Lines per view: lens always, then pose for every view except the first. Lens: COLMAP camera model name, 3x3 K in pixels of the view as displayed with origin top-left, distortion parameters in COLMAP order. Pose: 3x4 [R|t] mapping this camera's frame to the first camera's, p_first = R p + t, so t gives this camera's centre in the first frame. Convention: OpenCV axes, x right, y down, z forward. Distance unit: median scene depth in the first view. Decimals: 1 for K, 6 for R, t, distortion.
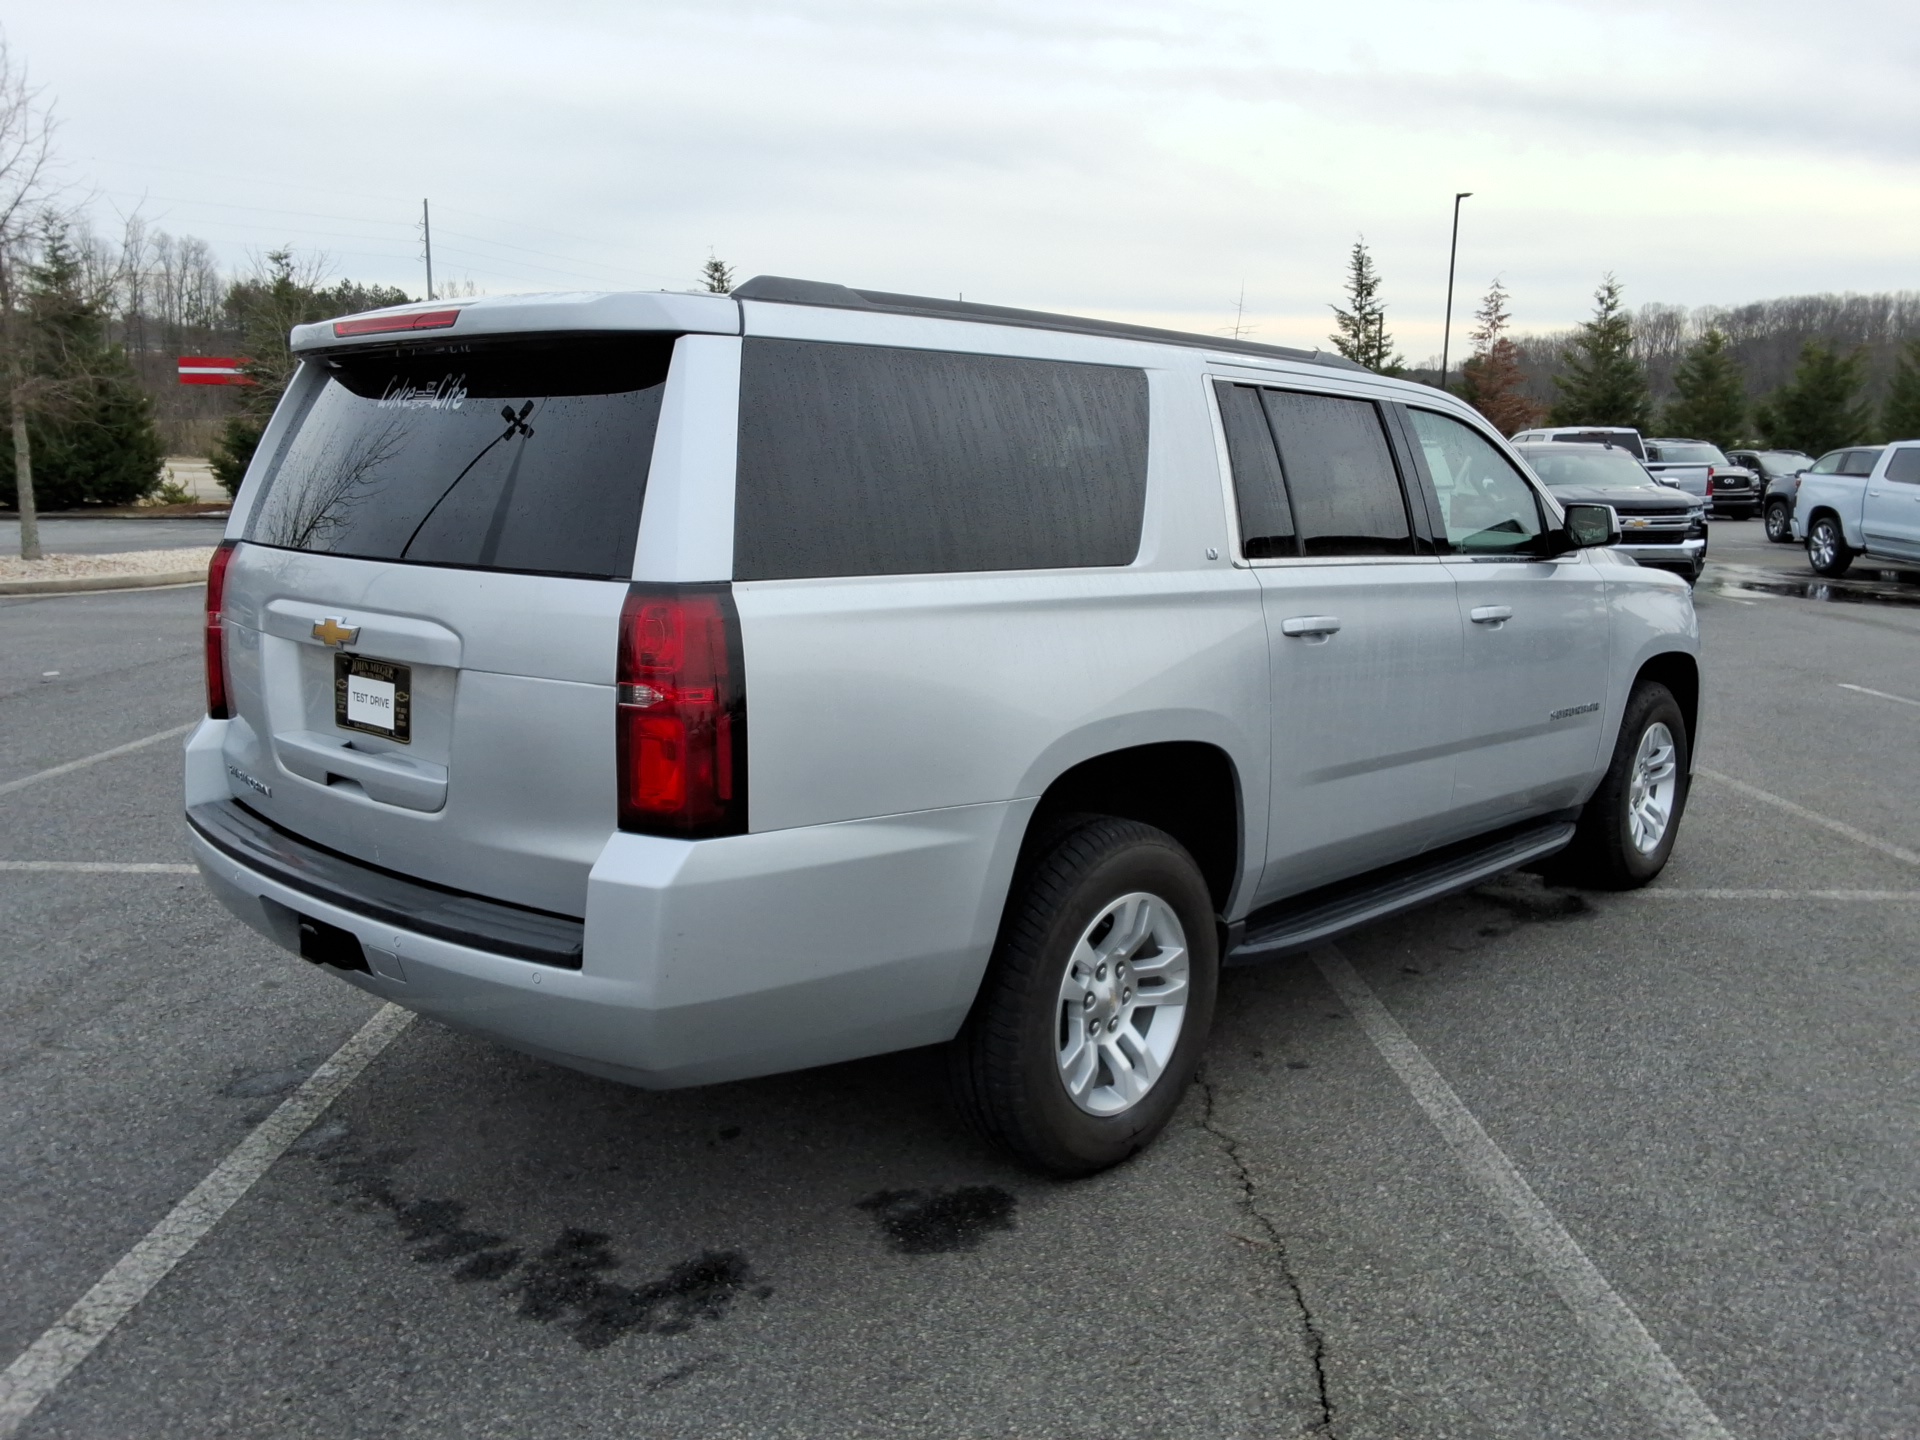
lens RADIAL K [[1533.3, 0, 973.8], [0, 1533.3, 682.9], [0, 0, 1]] dist [0.120066, -0.183265]
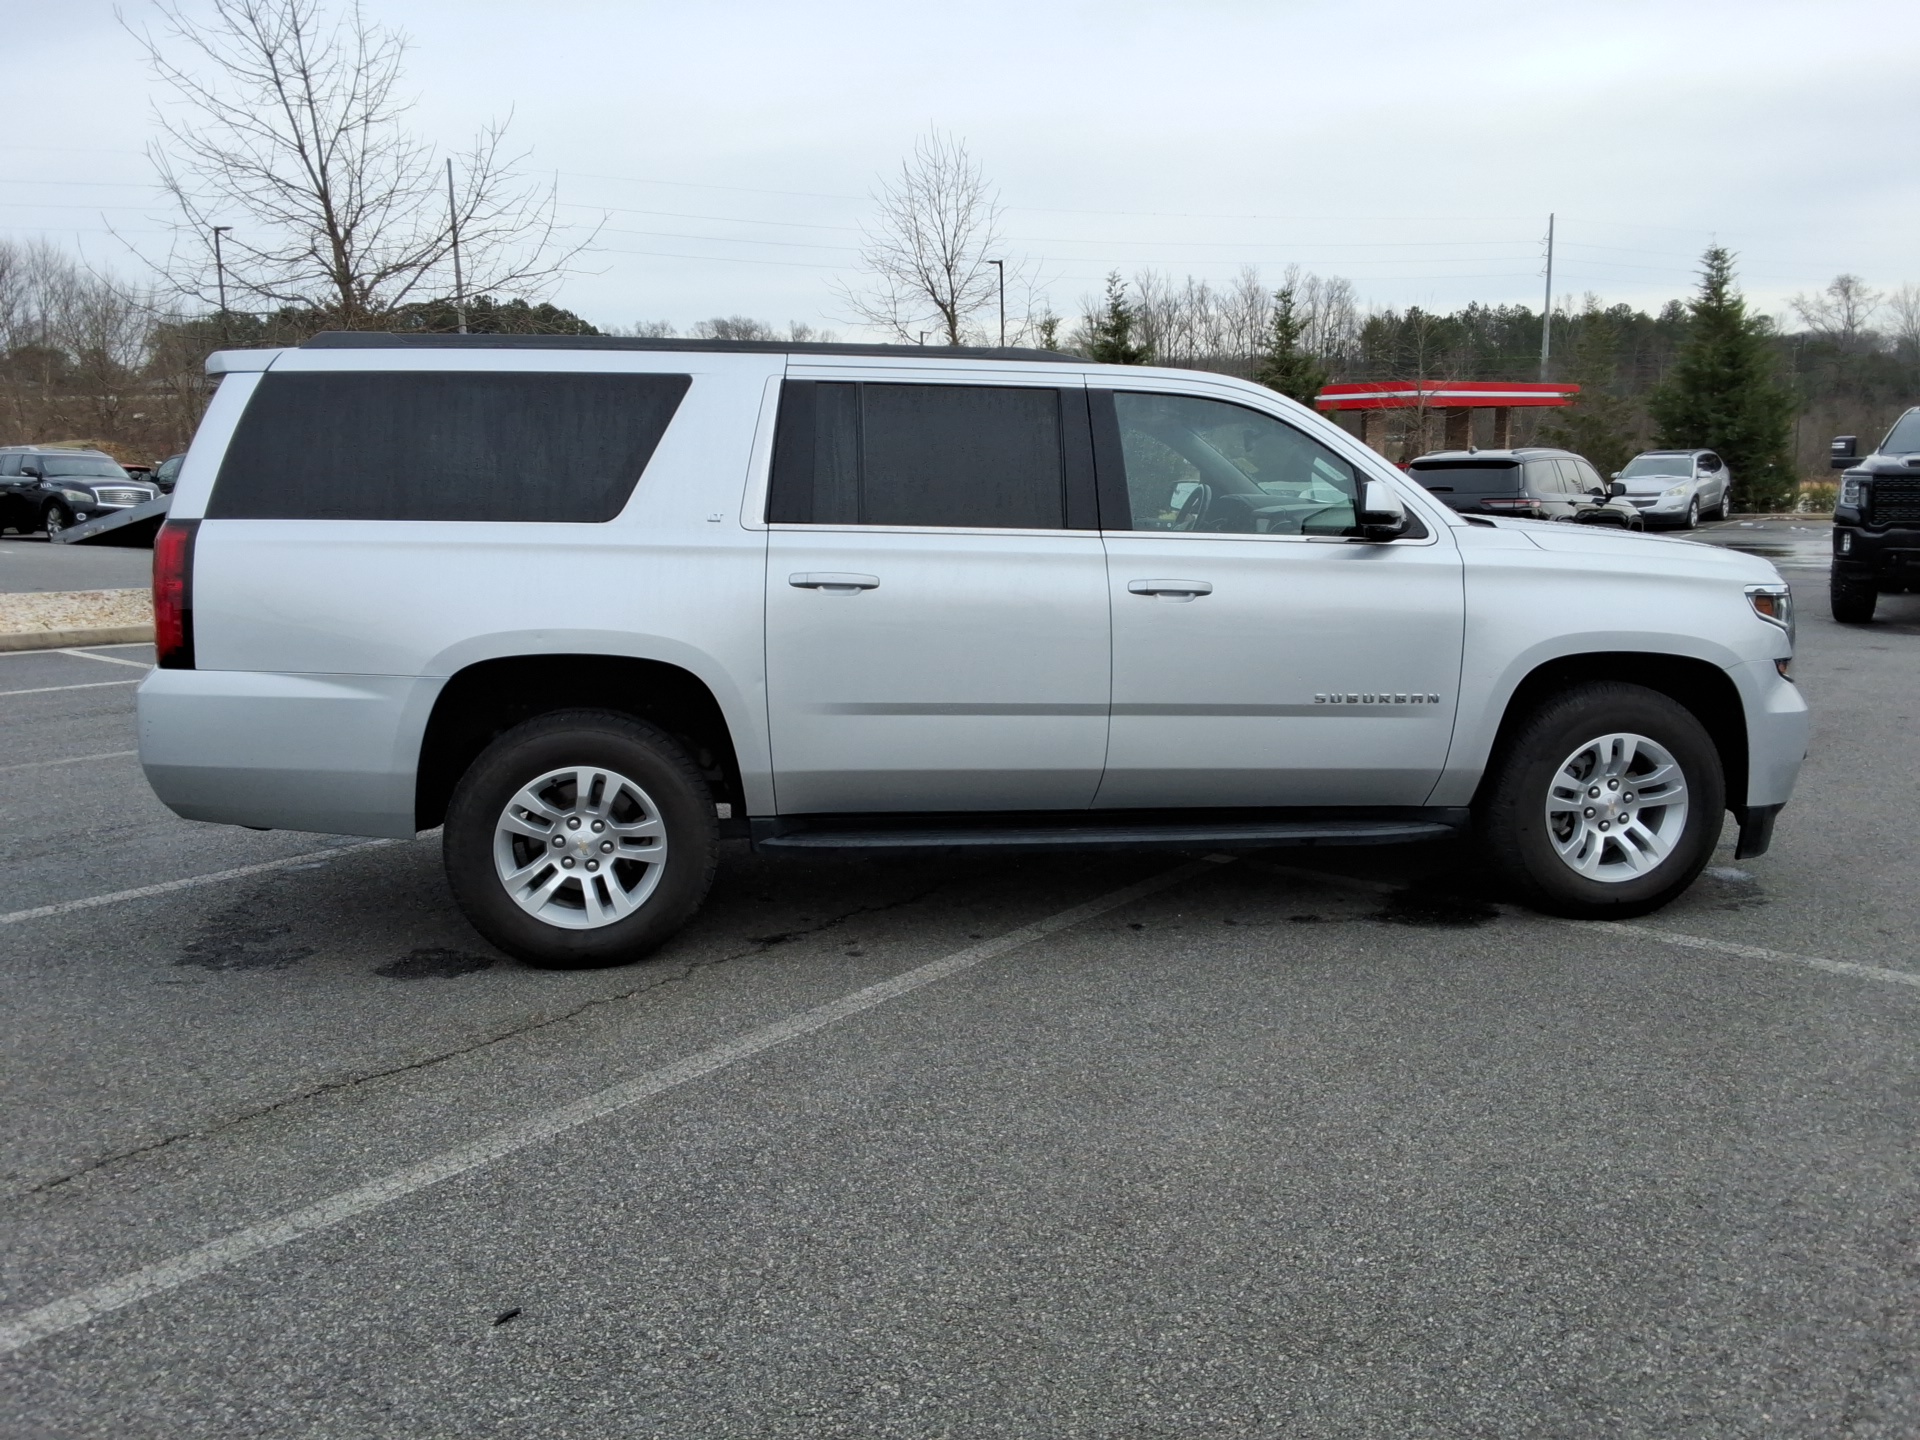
lens RADIAL K [[1533.3, 0, 973.8], [0, 1533.3, 682.9], [0, 0, 1]] dist [0.120066, -0.183265]
pose [[0.771446, 0.067372, -0.632717, 1.172897], [-0.073404, 0.997163, 0.016679, 0.016113], [0.632046, 0.033577, 0.774203, 0.162613]]
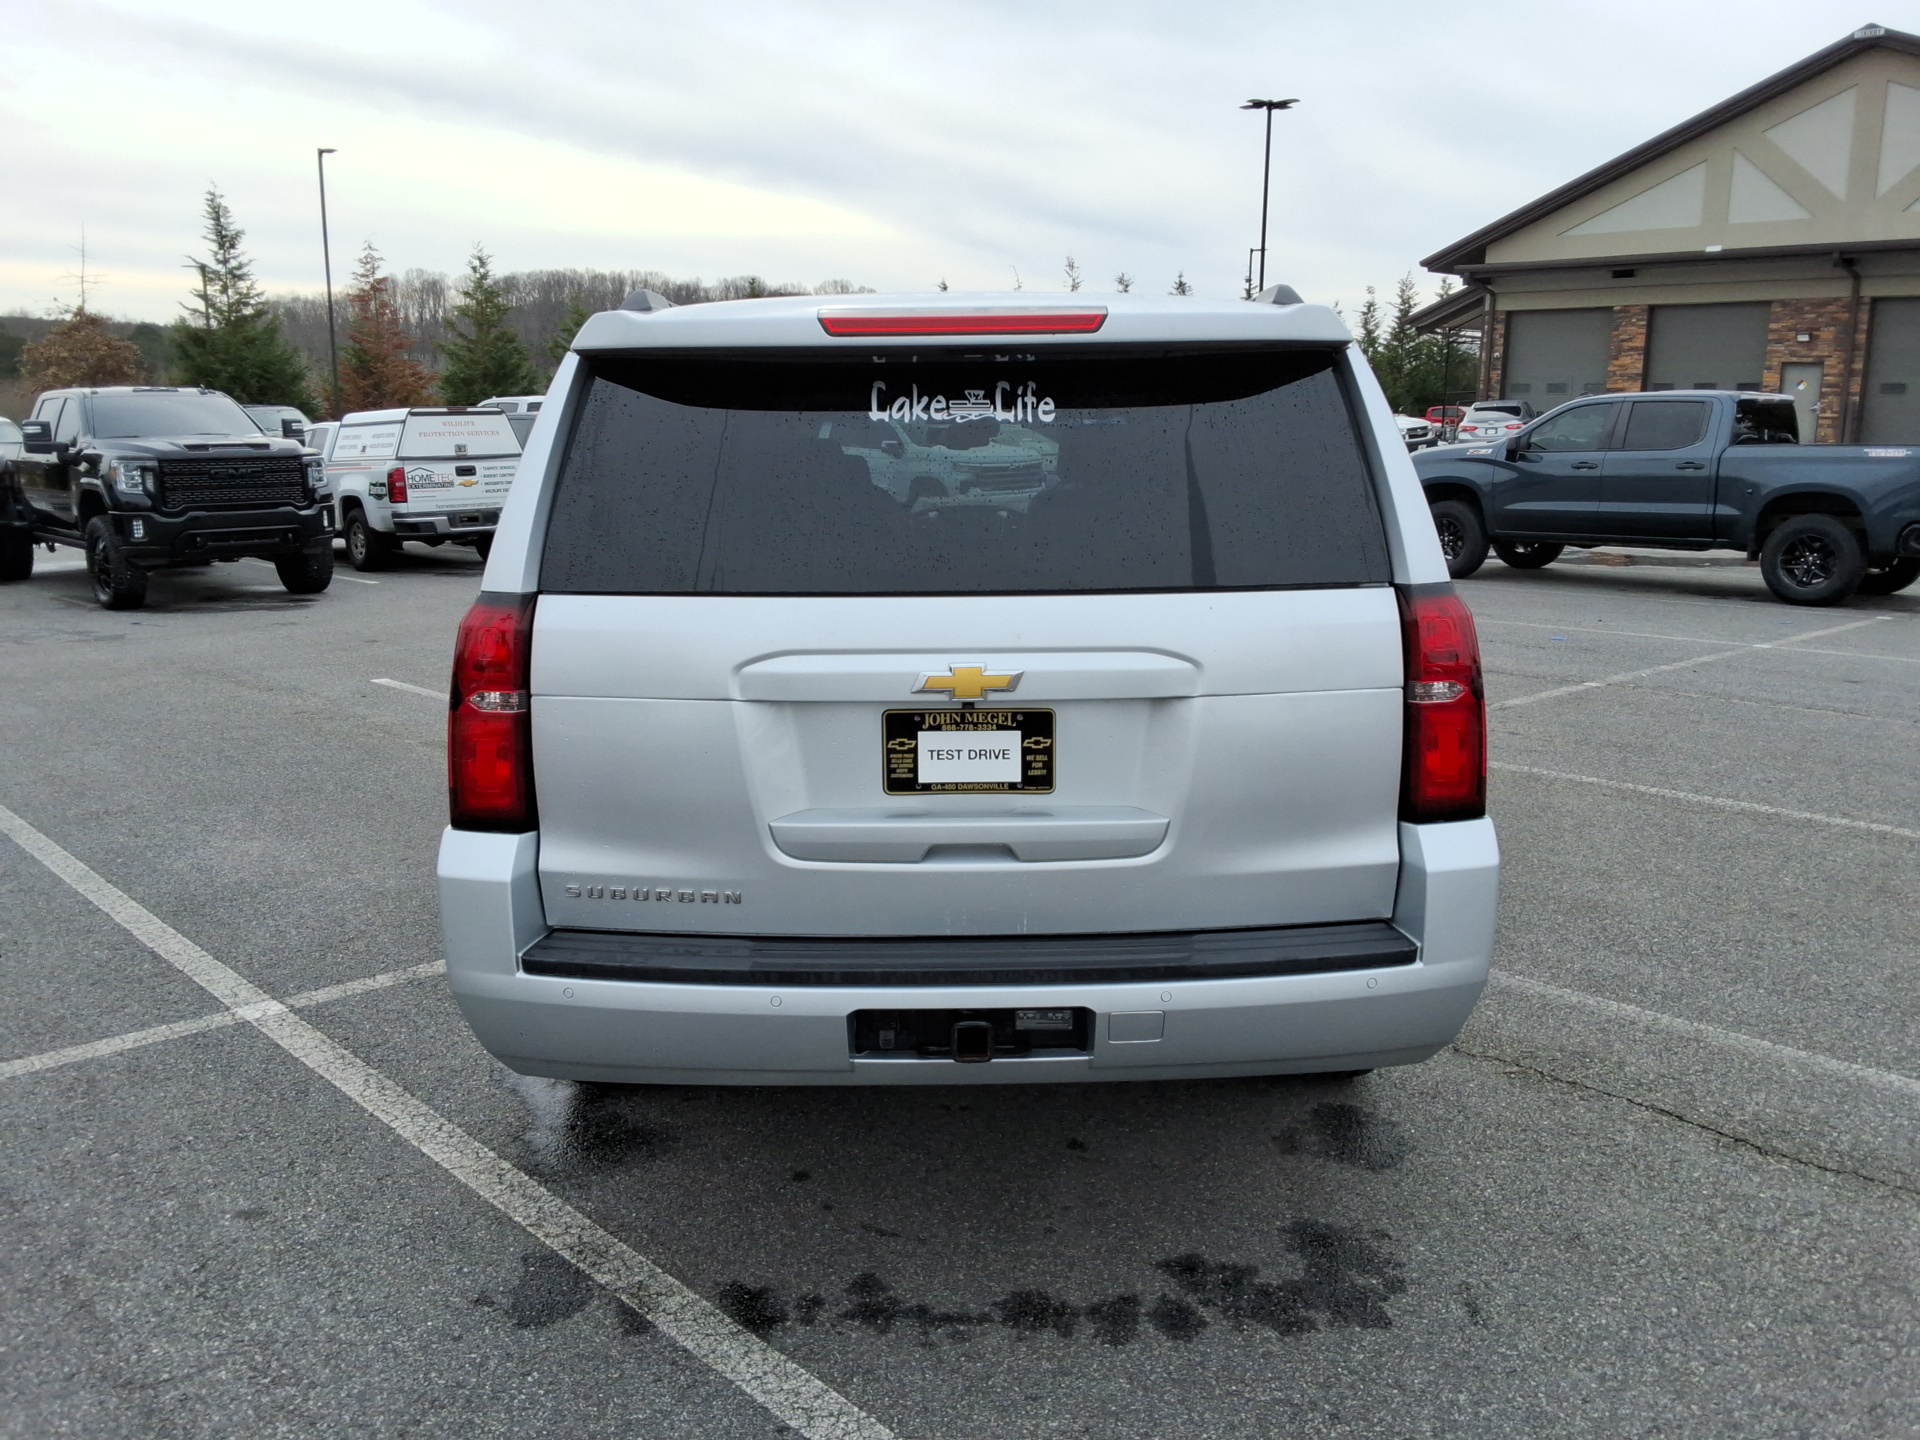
lens RADIAL K [[1533.3, 0, 973.8], [0, 1533.3, 682.9], [0, 0, 1]] dist [0.120066, -0.183265]
pose [[0.739616, -0.129386, 0.660475, -0.840038], [0.114249, 0.991241, 0.066244, -0.076096], [-0.663261, 0.026463, 0.747920, 0.307621]]
